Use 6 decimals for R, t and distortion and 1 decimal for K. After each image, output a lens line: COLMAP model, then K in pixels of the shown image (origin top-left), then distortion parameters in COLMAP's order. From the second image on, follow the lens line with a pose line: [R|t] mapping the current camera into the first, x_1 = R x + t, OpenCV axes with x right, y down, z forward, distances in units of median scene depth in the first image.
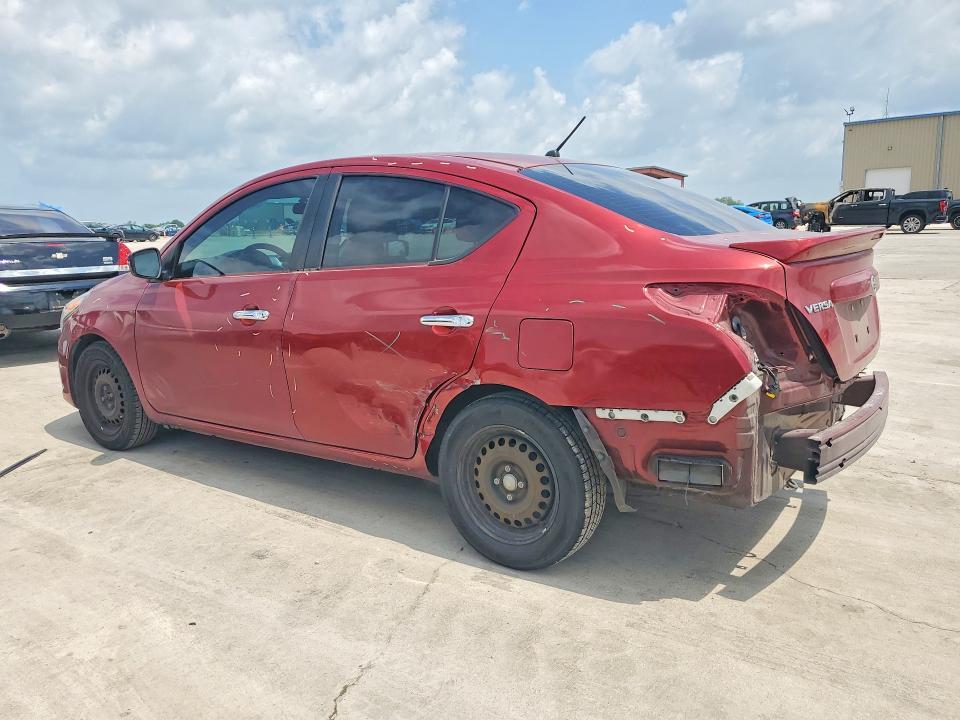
lens RADIAL K [[779.3, 0, 480.0], [0, 779.3, 360.0], [0, 0, 1]] dist [0.039674, 0.002513]
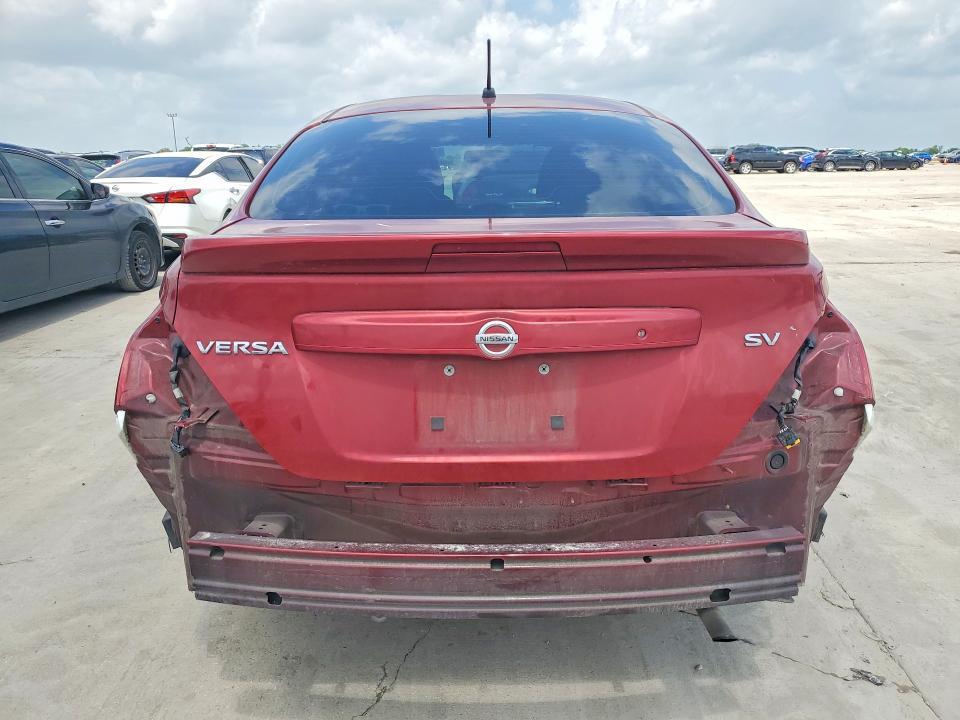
lens RADIAL K [[779.3, 0, 480.0], [0, 779.3, 360.0], [0, 0, 1]] dist [0.039674, 0.002513]
pose [[0.558256, 0.218574, -0.800360, 0.750949], [-0.143601, 0.975570, 0.166260, -0.134873], [0.817147, 0.022117, 0.576005, 0.566043]]
